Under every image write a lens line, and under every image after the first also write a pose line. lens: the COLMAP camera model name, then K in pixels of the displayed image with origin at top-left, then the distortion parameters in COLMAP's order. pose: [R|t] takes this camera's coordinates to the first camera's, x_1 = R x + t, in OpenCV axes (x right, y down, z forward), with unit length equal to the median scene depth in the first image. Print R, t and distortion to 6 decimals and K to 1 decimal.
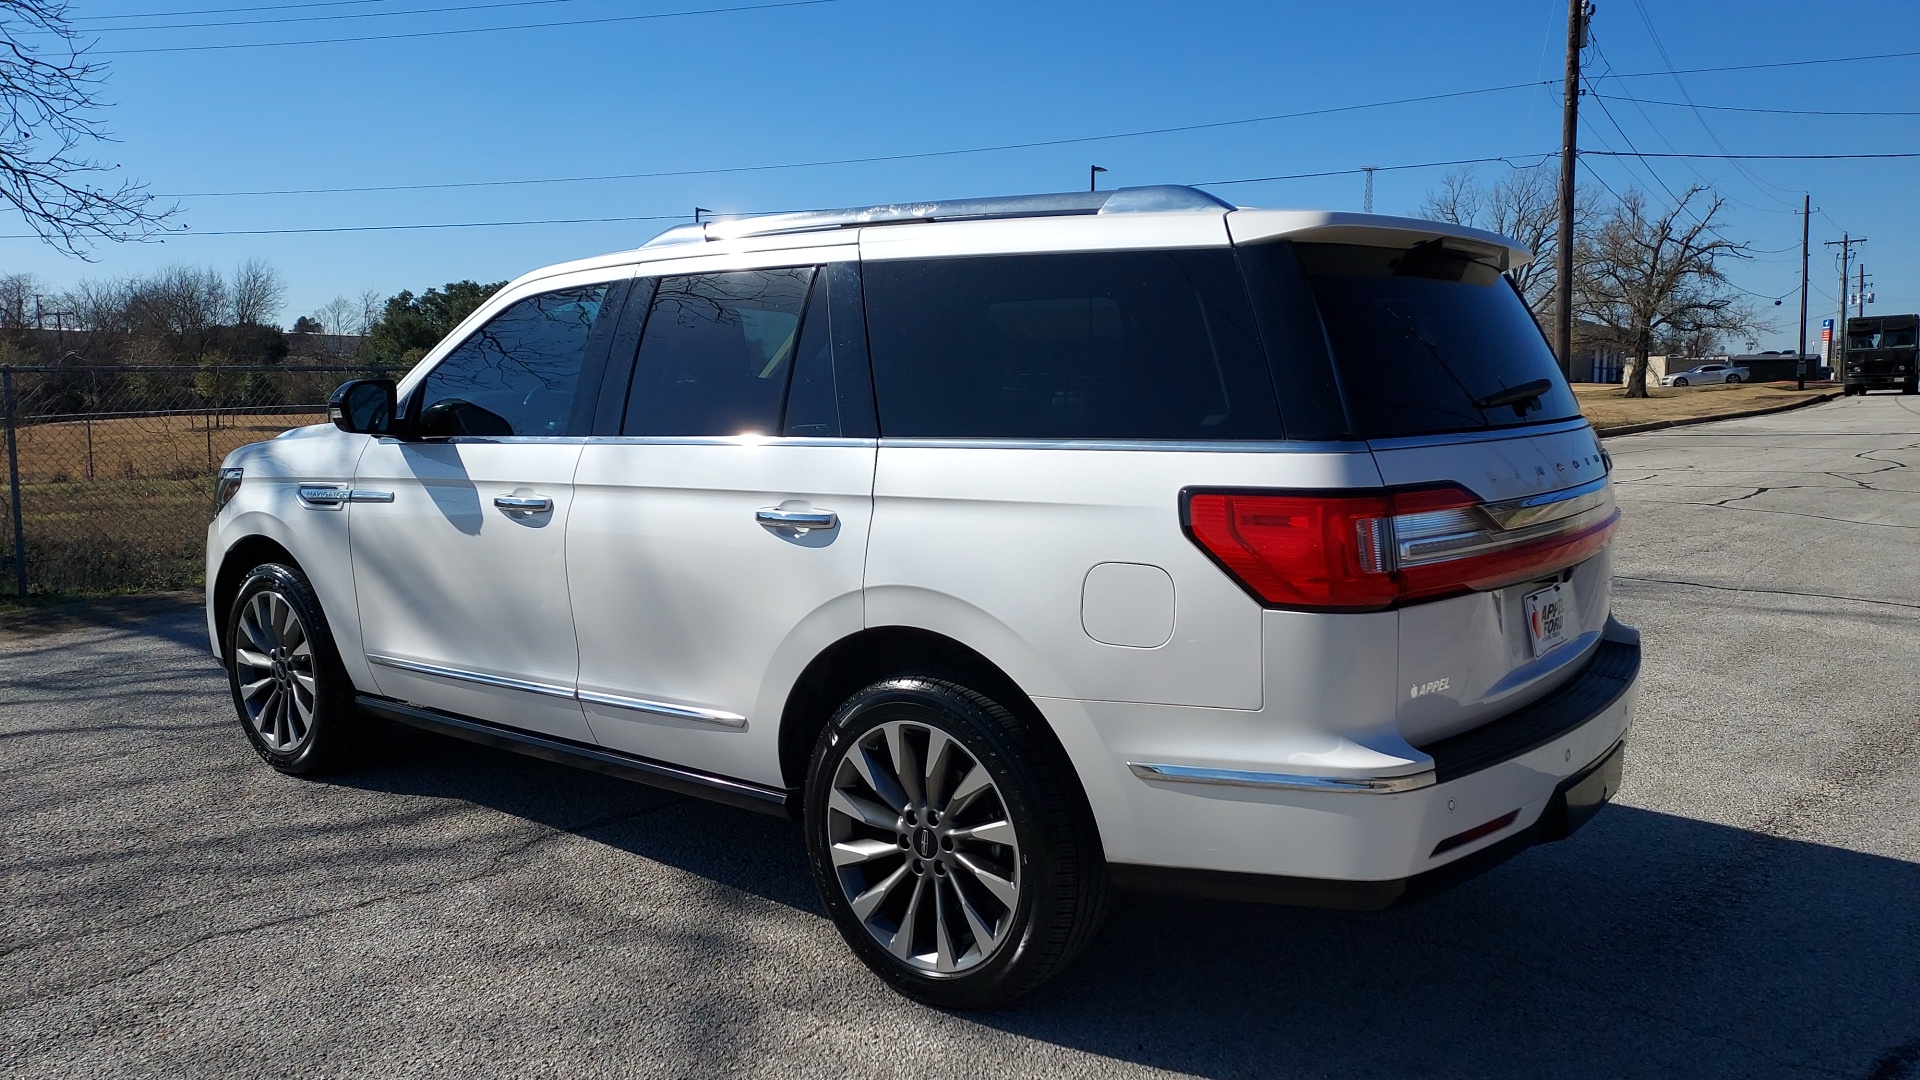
lens RADIAL K [[1393.7, 0, 991.8], [0, 1393.7, 549.1], [0, 0, 1]] dist [0.019744, -0.005263]
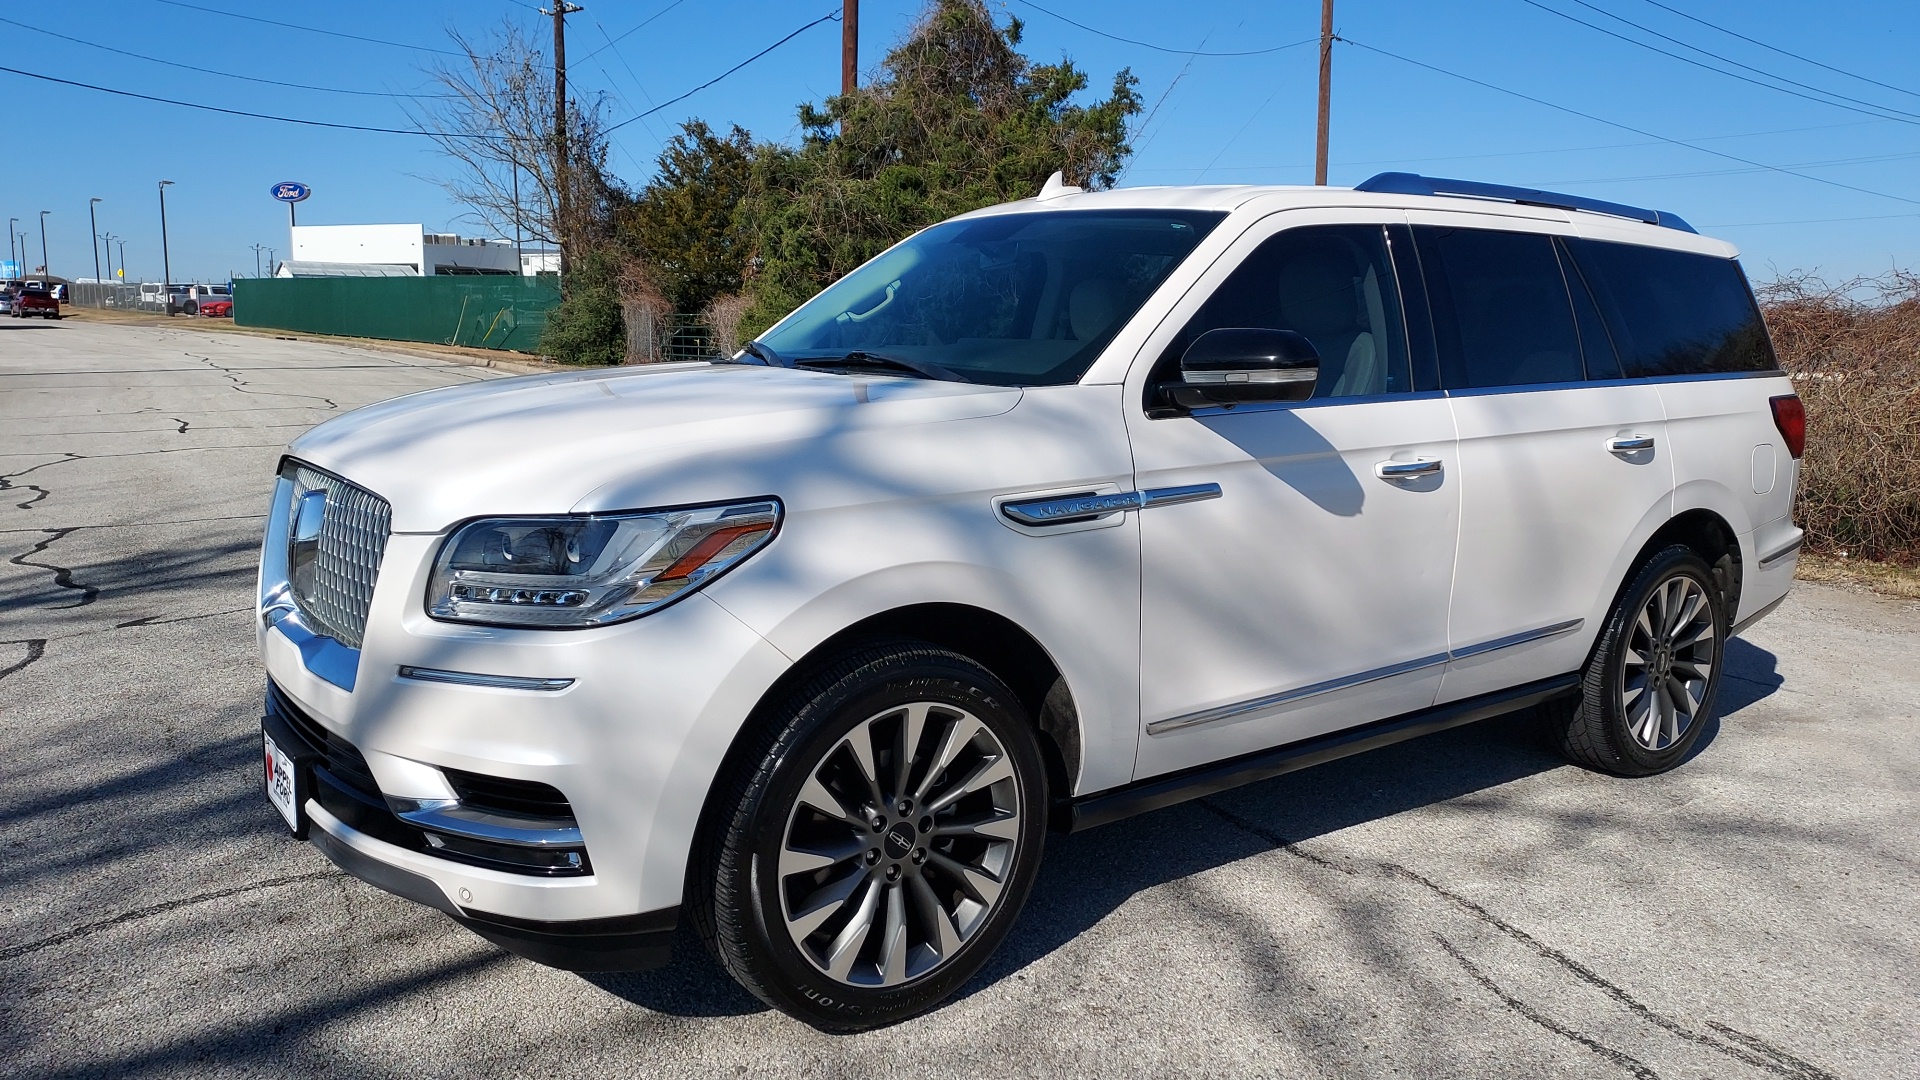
lens RADIAL K [[1336.5, 0, 1046.8], [0, 1336.5, 539.5], [0, 0, 1]] dist [0.075984, -0.001342]
pose [[0.265341, -0.141596, 0.953700, -1.213042], [0.099114, 0.987923, 0.119101, -0.111786], [-0.959047, 0.062922, 0.276171, 0.971832]]
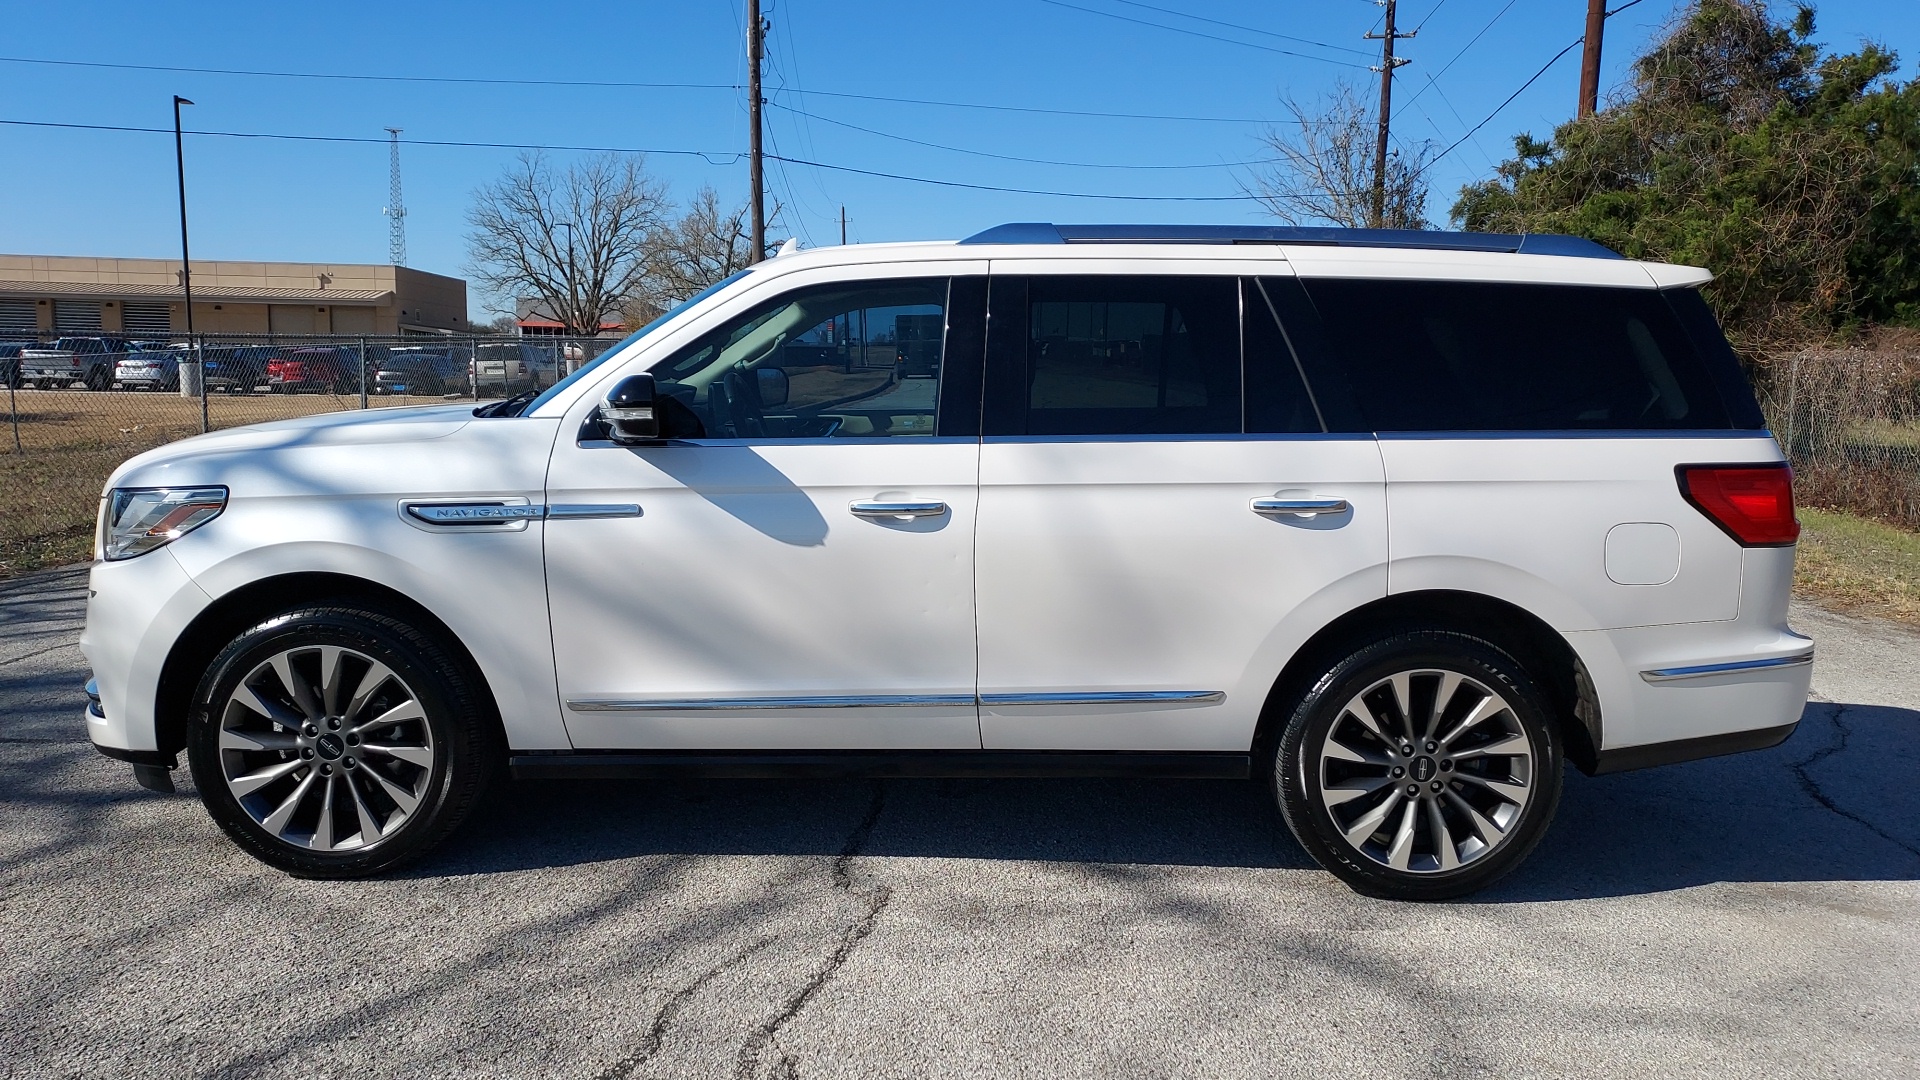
lens RADIAL K [[1367.1, 0, 992.8], [0, 1367.1, 550.0], [0, 0, 1]] dist [0.086120, -0.090762]
pose [[0.783230, -0.069876, 0.617793, -0.841901], [0.057845, 0.997544, 0.039492, -0.036604], [-0.619035, 0.004805, 0.785349, 0.233420]]
